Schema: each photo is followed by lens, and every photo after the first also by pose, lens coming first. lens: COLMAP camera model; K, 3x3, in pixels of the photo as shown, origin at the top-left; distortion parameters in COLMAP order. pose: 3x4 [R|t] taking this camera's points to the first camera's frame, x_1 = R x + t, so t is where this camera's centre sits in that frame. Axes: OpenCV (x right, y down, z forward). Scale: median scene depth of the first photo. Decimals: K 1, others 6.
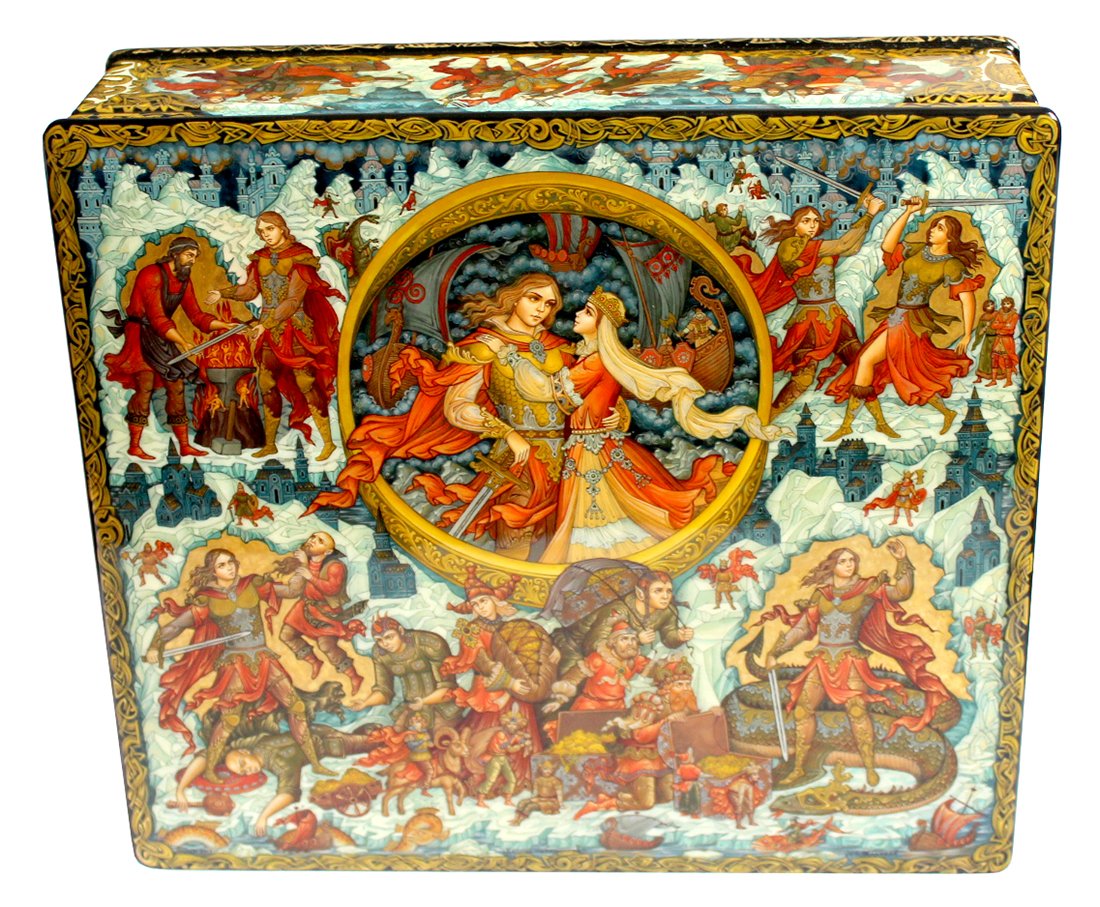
lens RADIAL K [[2291.5, 0, 553.7], [0, 2291.5, 495.5], [0, 0, 1]] dist [-0.082829, -0.193129]
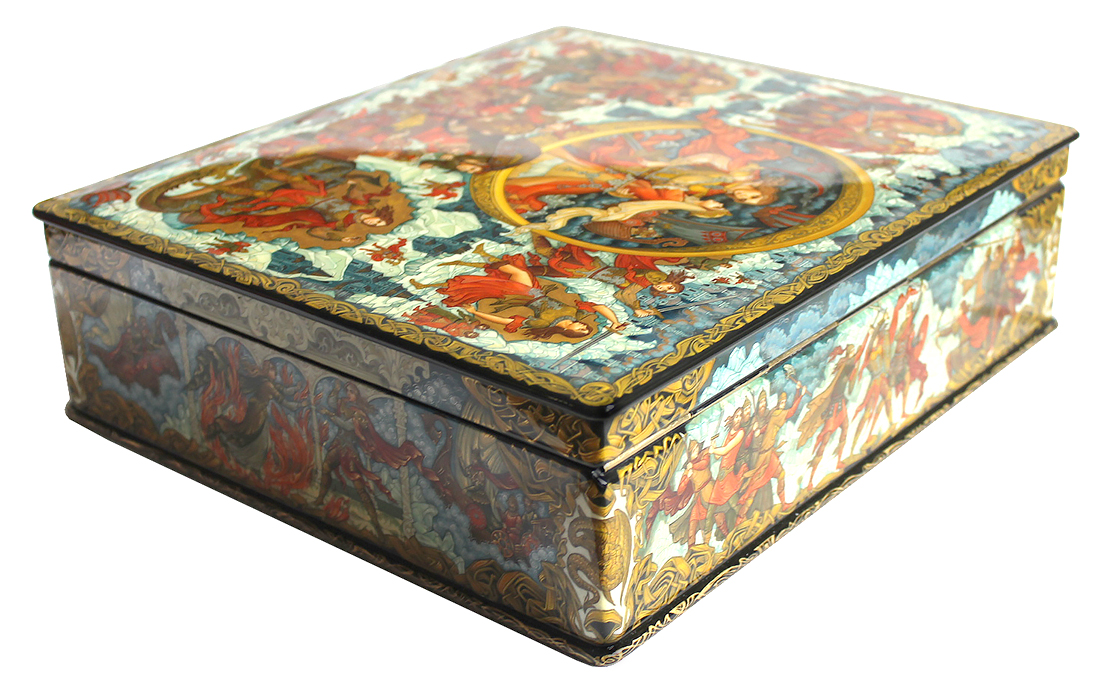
lens RADIAL K [[1742.0, 0, 550.0], [0, 1742.0, 341.0], [0, 0, 1]] dist [-0.097497, -0.001118]
pose [[-0.666833, 0.375534, -0.643668, 0.628286], [-0.693245, -0.629492, 0.350930, -0.354060], [-0.273397, 0.680231, 0.680103, 0.461096]]
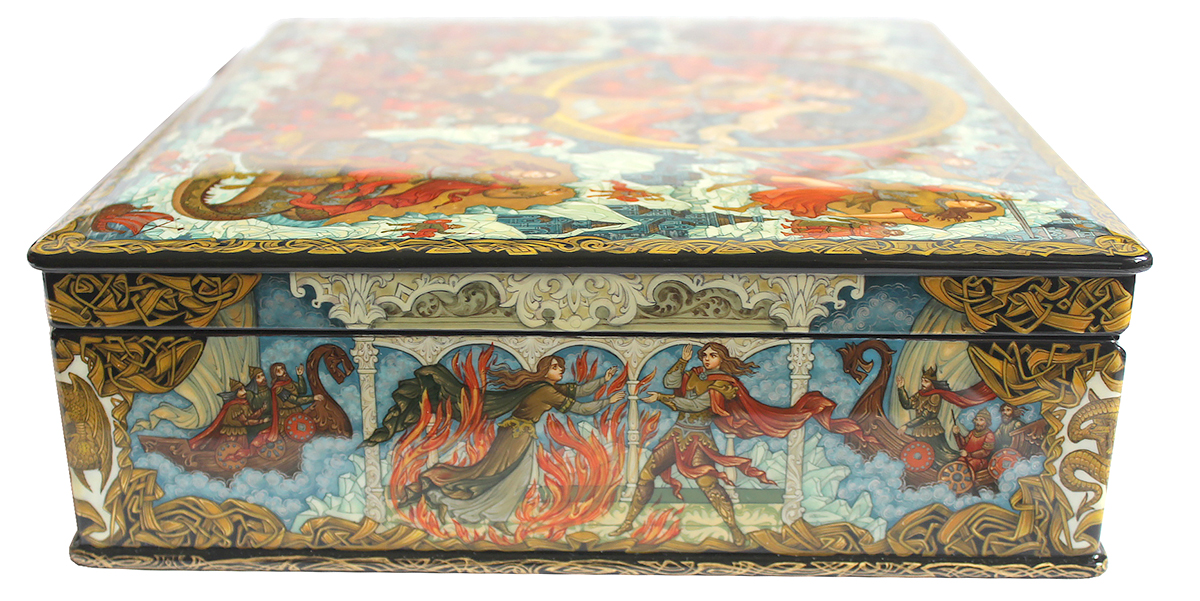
lens RADIAL K [[1561.1, 0, 567.3], [0, 1561.1, 338.0], [0, 0, 1]] dist [-0.070520, 0.005675]
pose [[-0.068743, 0.415096, -0.907177, 0.680962], [-0.900795, -0.416642, -0.122384, 0.066873], [-0.428769, 0.808767, 0.402558, 0.820044]]
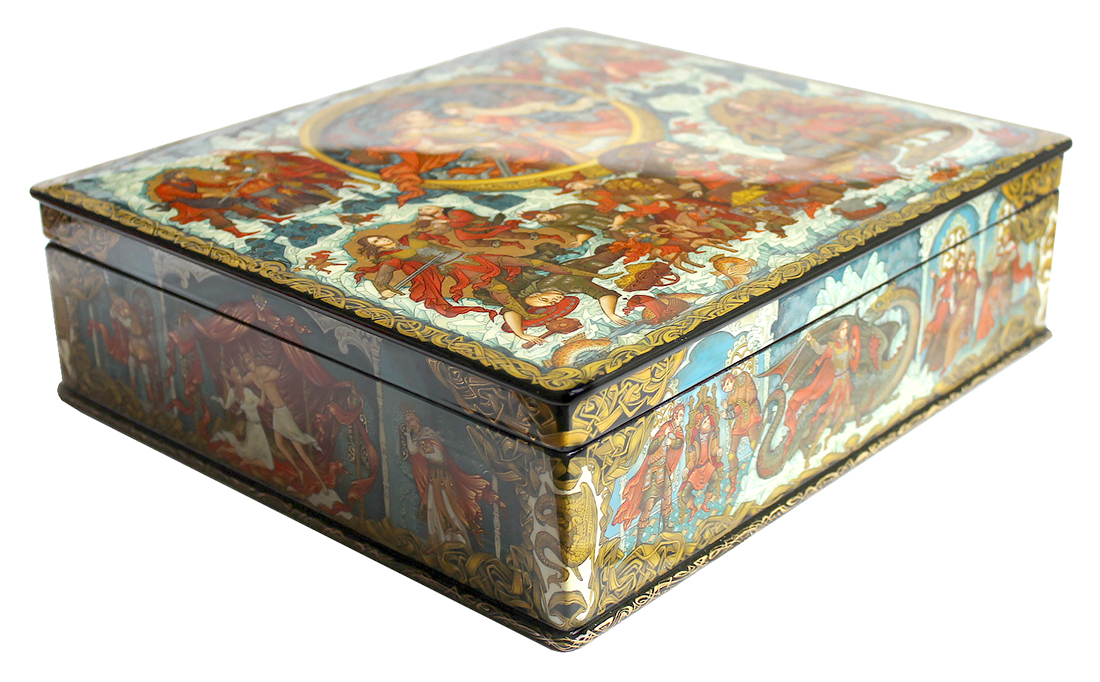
lens RADIAL K [[1742.0, 0, 550.0], [0, 1742.0, 341.0], [0, 0, 1]] dist [-0.097497, -0.001118]
pose [[0.690808, -0.267876, 0.671586, -0.642701], [0.657305, -0.154294, -0.737661, 0.666987], [0.301223, 0.951018, 0.069488, 1.035693]]
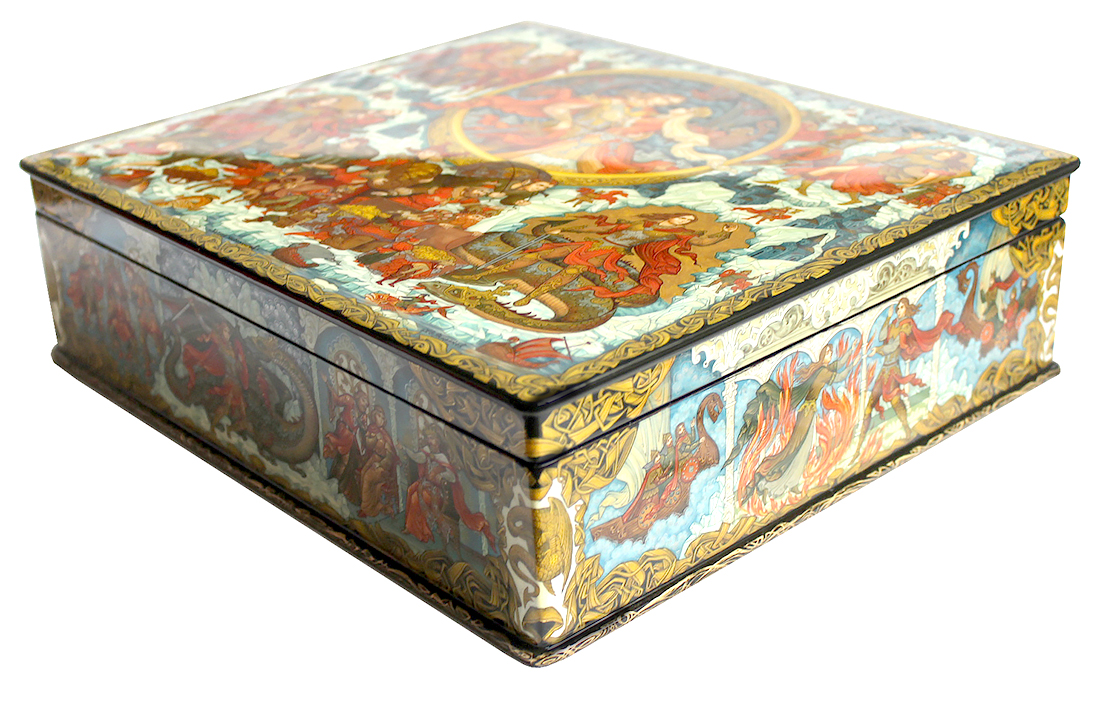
lens RADIAL K [[1744.5, 0, 491.6], [0, 1744.5, 354.8], [0, 0, 1]] dist [-0.082525, -0.008819]
pose [[0.631851, 0.345939, -0.693607, 0.646203], [-0.704282, -0.117425, -0.700141, 0.640938], [-0.323653, 0.930880, 0.169444, 0.960104]]
